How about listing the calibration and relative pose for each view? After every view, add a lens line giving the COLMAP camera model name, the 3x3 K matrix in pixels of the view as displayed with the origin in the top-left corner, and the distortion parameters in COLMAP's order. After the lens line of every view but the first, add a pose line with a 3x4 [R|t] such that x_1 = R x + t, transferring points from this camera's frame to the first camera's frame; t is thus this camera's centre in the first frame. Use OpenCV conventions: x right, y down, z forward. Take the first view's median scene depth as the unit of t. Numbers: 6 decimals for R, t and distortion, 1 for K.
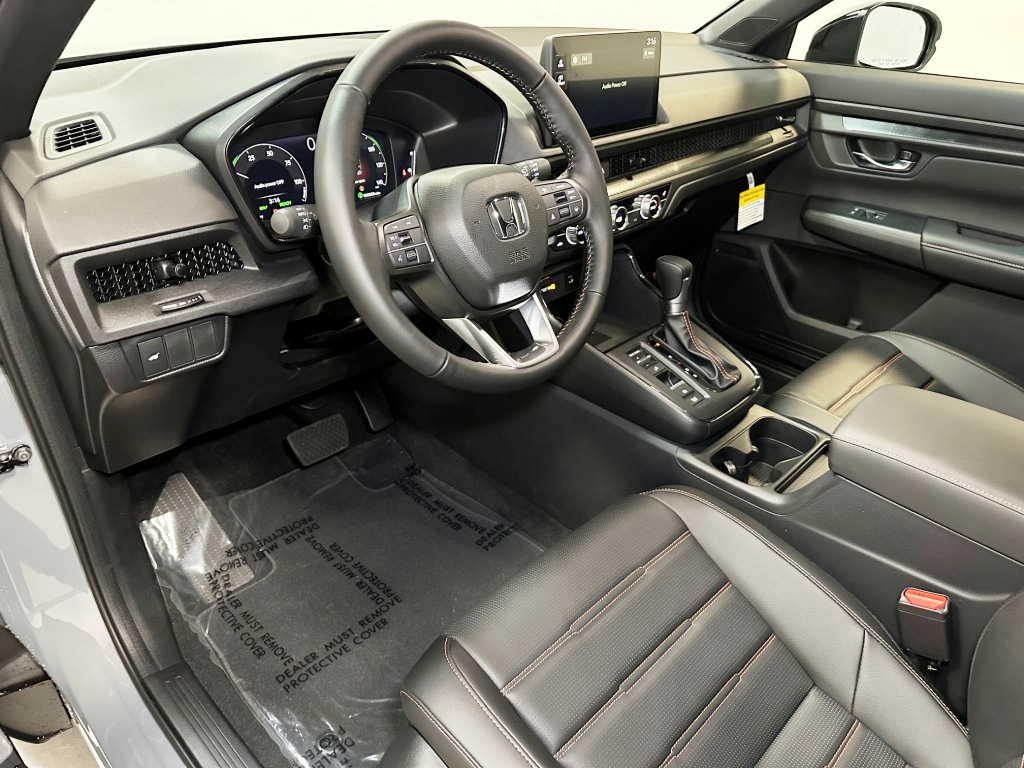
lens RADIAL K [[741.1, 0, 510.7], [0, 741.1, 377.0], [0, 0, 1]] dist [0.015694, -0.037736]
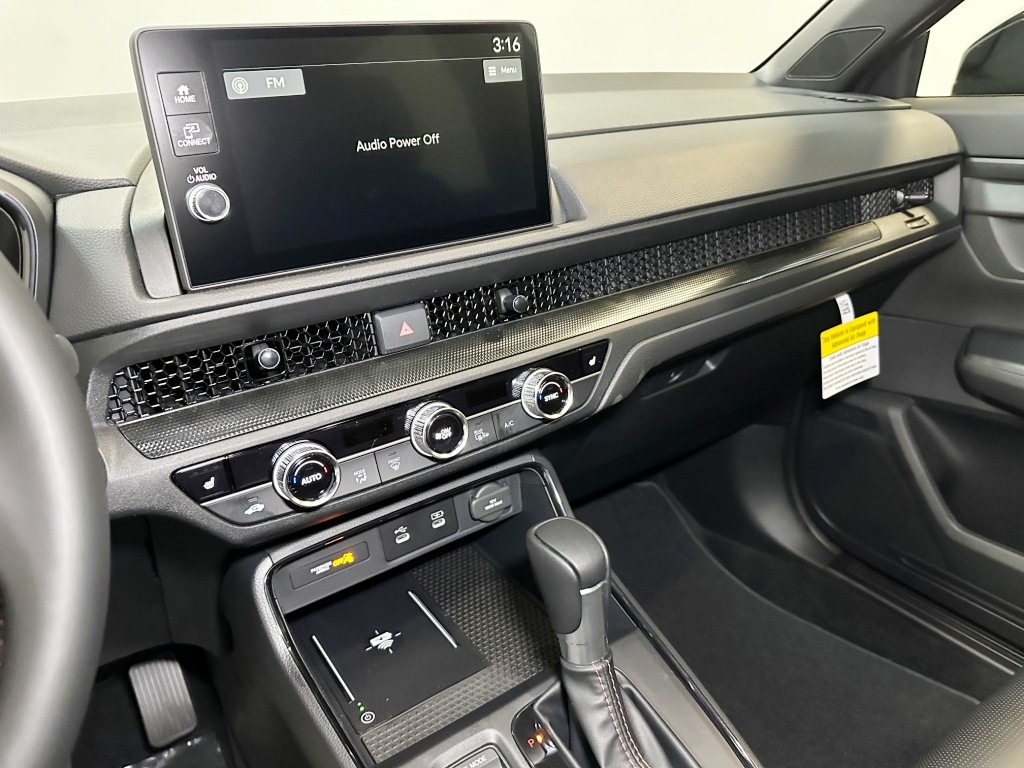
lens RADIAL K [[741.1, 0, 508.4], [0, 741.1, 371.1], [0, 0, 1]] dist [0.015694, -0.037736]
pose [[0.972502, -0.006020, -0.232816, 0.210970], [-0.025115, 0.991125, -0.130537, -0.142359], [0.231535, 0.132795, 0.963720, 0.426388]]
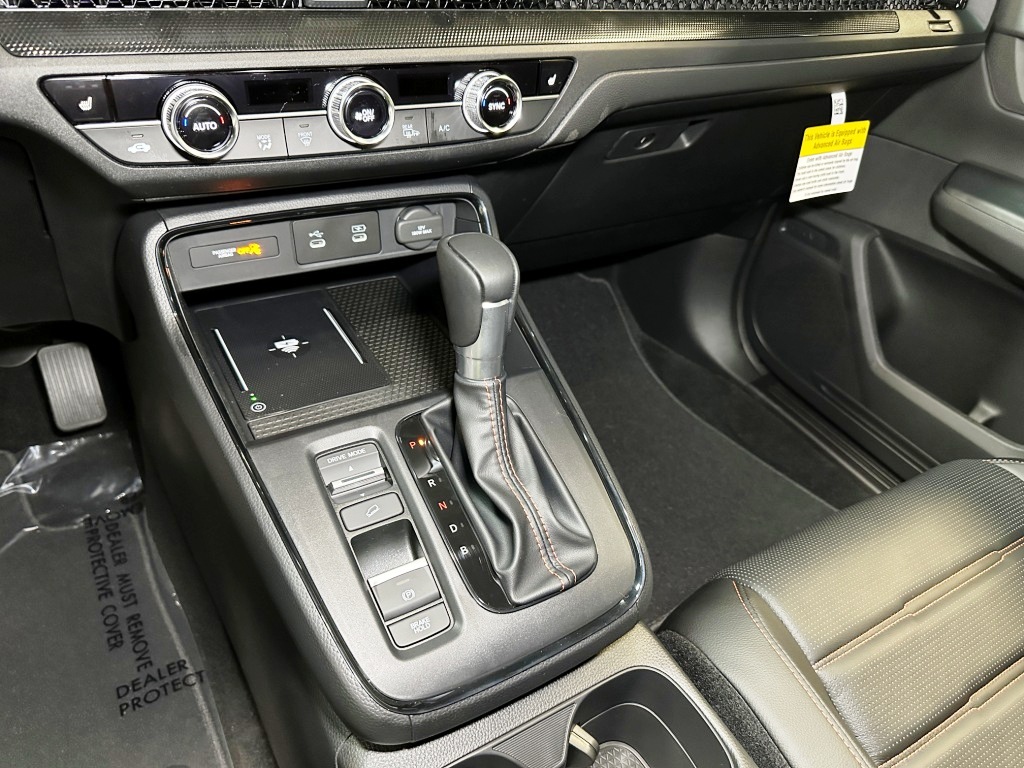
lens RADIAL K [[741.1, 0, 518.9], [0, 741.1, 390.7], [0, 0, 1]] dist [0.015694, -0.037736]
pose [[0.964249, 0.218675, -0.149681, 0.232576], [-0.199198, 0.970643, 0.134807, -0.103069], [0.174766, -0.100171, 0.979501, 0.450706]]
